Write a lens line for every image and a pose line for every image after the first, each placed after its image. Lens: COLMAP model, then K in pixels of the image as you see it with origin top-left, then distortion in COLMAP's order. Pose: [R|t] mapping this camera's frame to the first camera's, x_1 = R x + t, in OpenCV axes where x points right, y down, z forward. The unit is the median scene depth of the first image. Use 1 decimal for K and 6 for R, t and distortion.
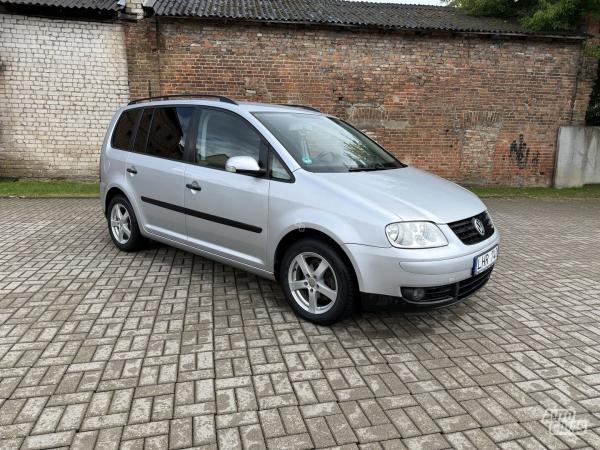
lens RADIAL K [[422.8, 0, 301.8], [0, 422.8, 226.9], [0, 0, 1]] dist [0.001084, -0.013818]
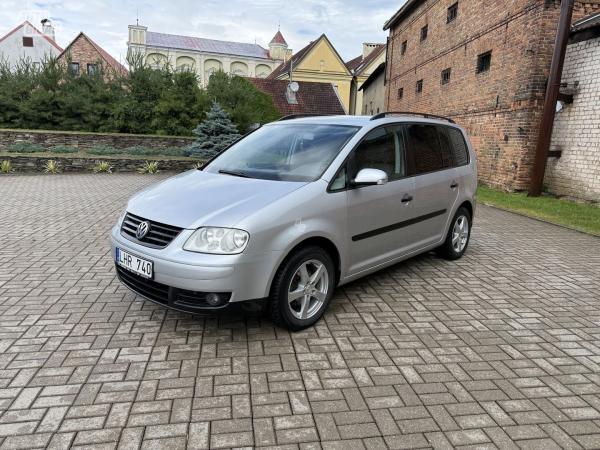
lens RADIAL K [[422.8, 0, 299.9], [0, 422.8, 227.3], [0, 0, 1]] dist [0.001084, -0.013818]
pose [[-0.042013, 0.181722, -0.982452, 1.026632], [-0.240568, 0.952551, 0.186479, -0.209993], [0.969722, 0.244182, 0.003697, 1.008651]]
